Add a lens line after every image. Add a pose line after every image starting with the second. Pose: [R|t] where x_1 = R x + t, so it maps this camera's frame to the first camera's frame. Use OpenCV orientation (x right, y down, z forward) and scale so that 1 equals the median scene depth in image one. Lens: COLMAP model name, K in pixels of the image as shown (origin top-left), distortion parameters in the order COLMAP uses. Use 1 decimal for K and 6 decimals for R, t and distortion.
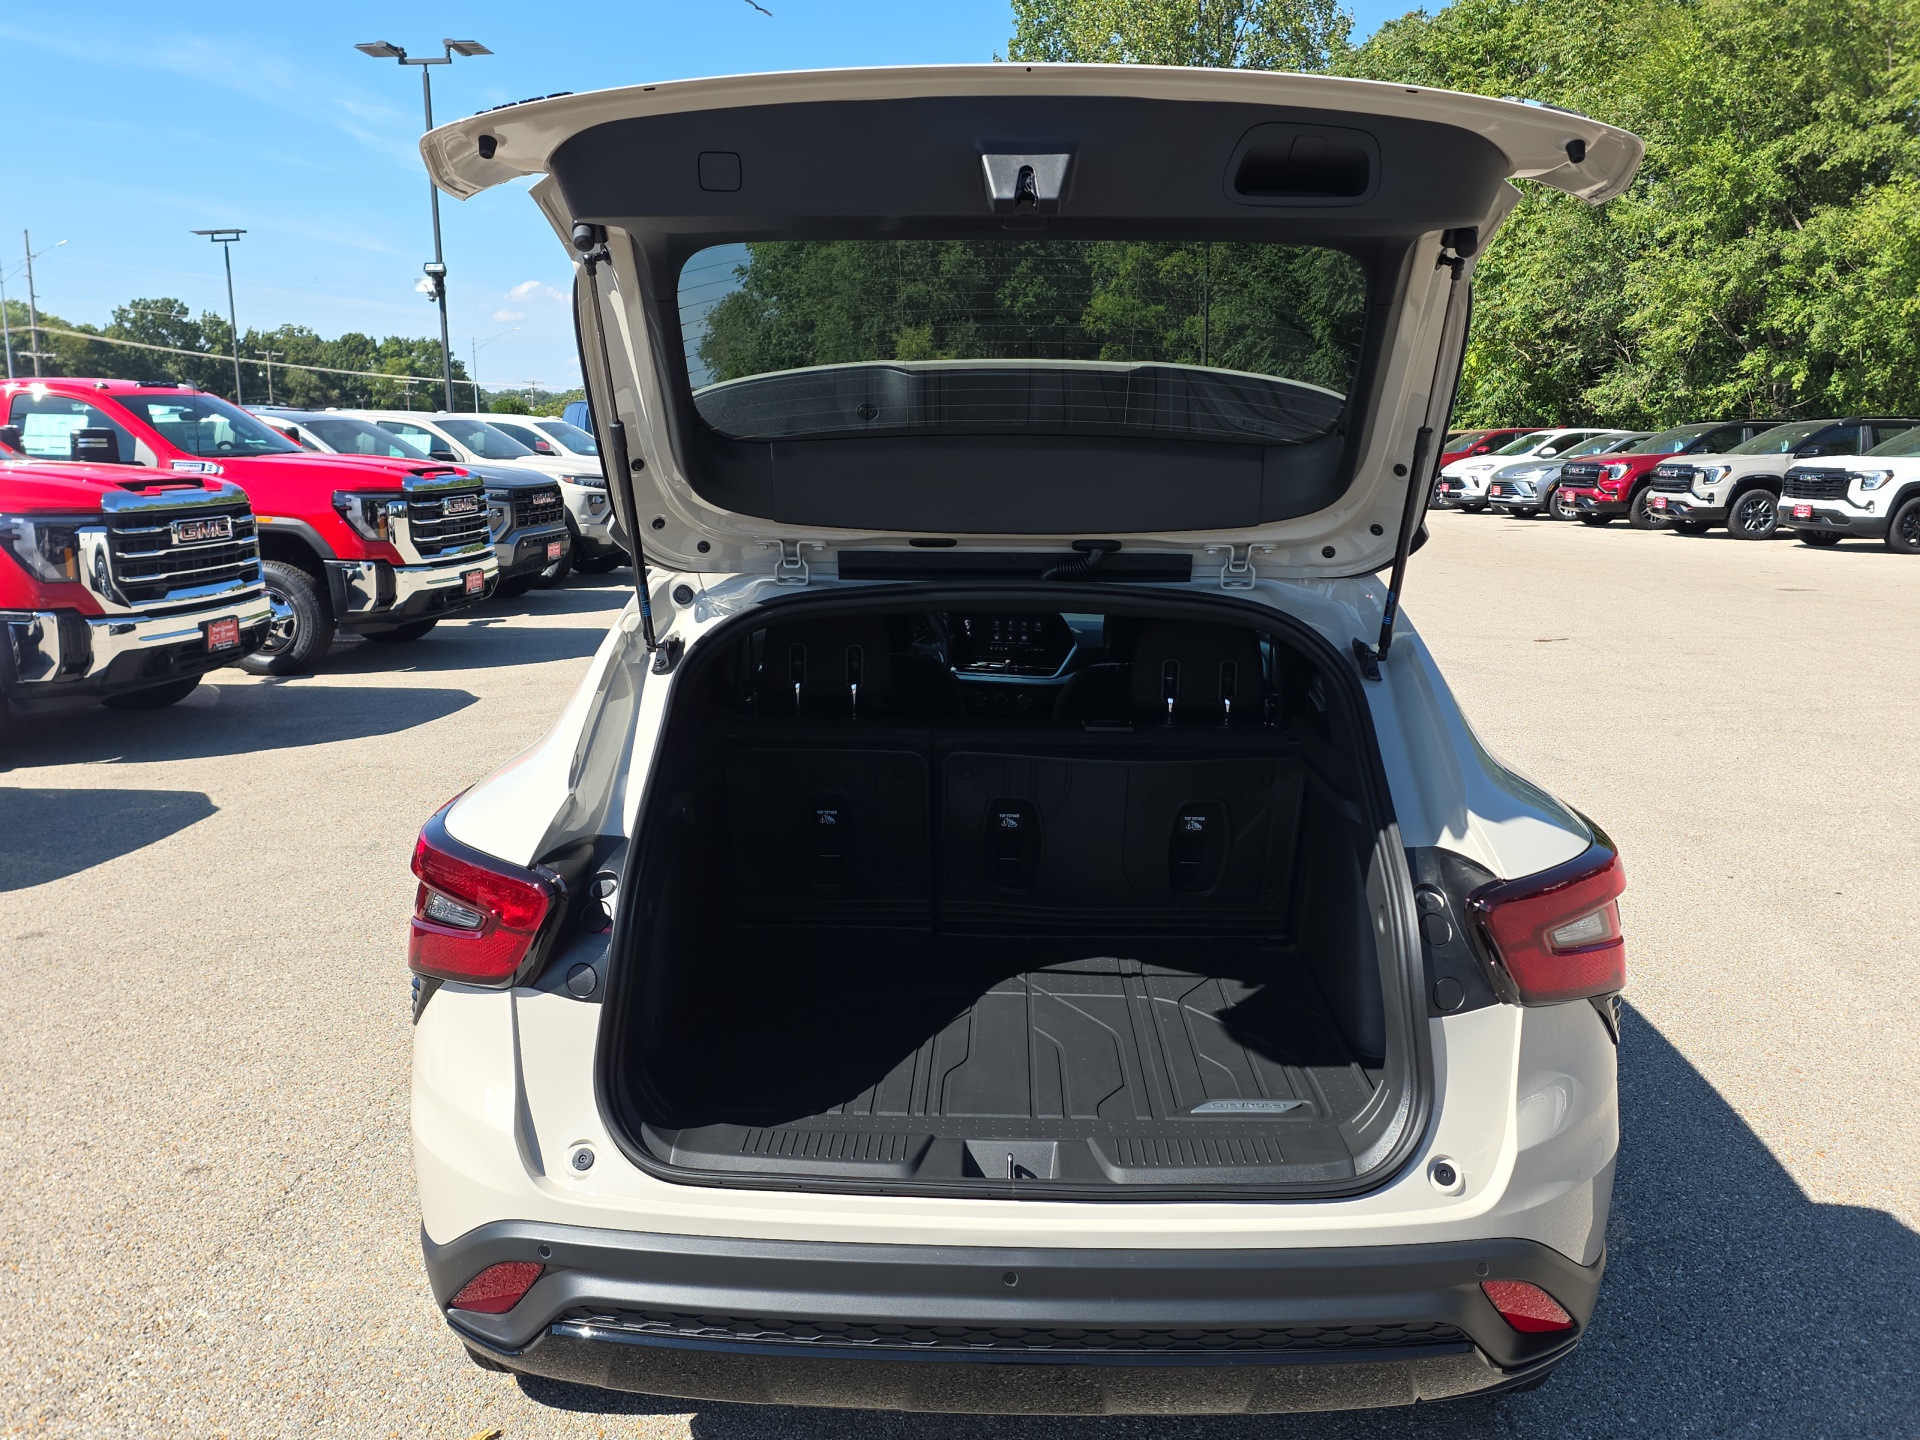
lens RADIAL K [[1596.2, 0, 974.2], [0, 1596.2, 723.6], [0, 0, 1]] dist [0.084417, -0.092470]
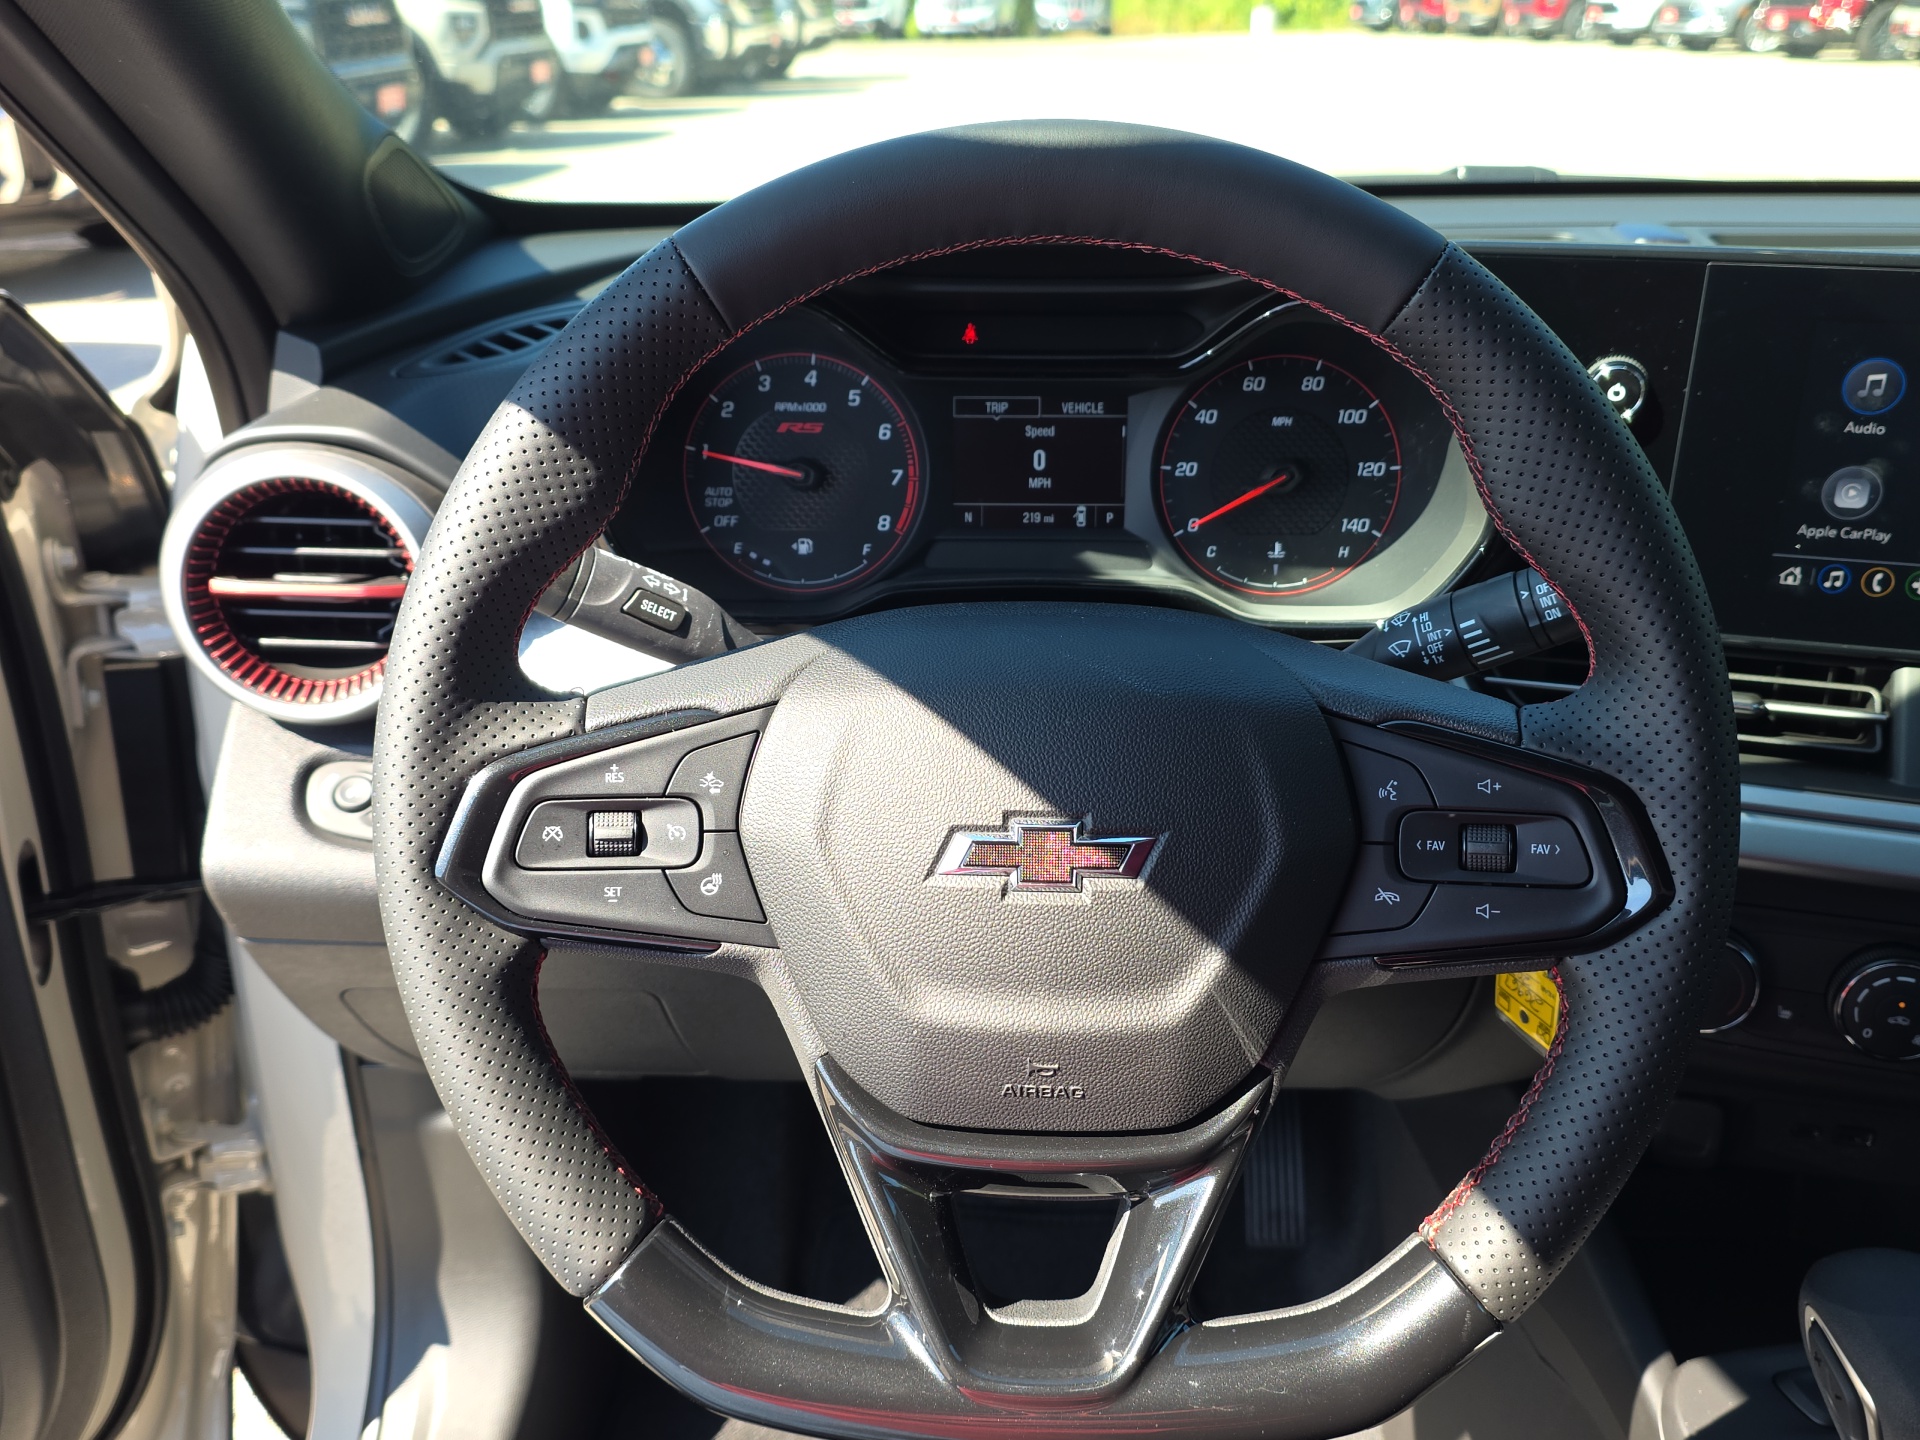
lens RADIAL K [[1596.2, 0, 942.1], [0, 1596.2, 749.1], [0, 0, 1]] dist [0.084417, -0.092470]
pose [[0.999878, -0.006068, -0.014392, -0.060250], [0.009633, 0.964907, 0.262415, -0.072227], [0.012295, -0.262522, 0.964848, 0.901324]]
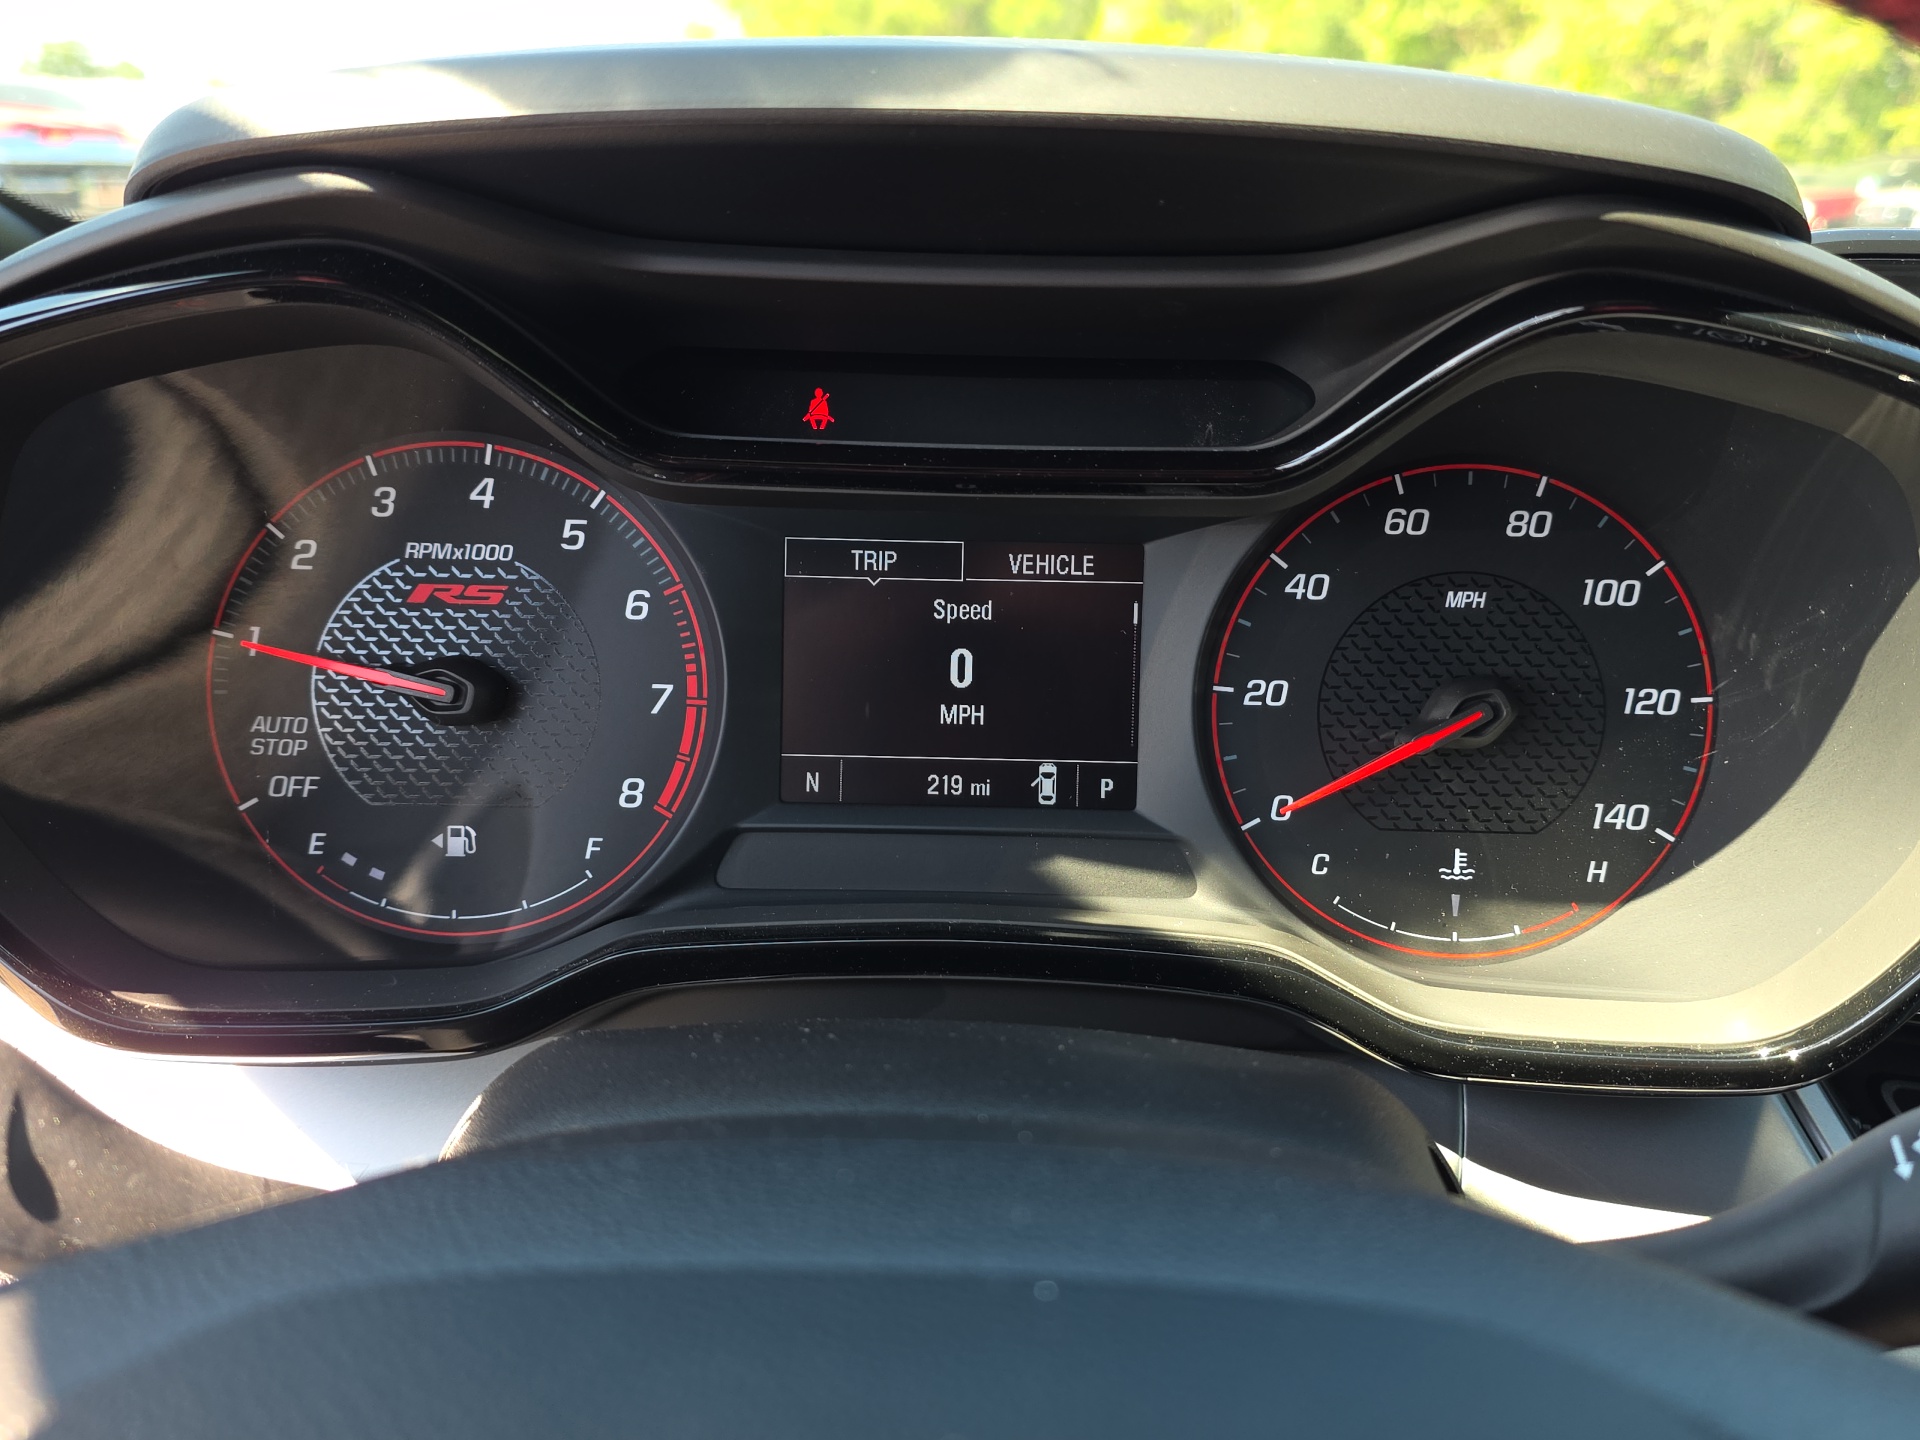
lens RADIAL K [[1596.2, 0, 947.9], [0, 1596.2, 725.1], [0, 0, 1]] dist [0.084417, -0.092470]
pose [[0.999942, 0.009054, -0.005896, -0.053509], [-0.008181, 0.990919, 0.134215, -0.066294], [0.007057, -0.134158, 0.990935, 0.978512]]
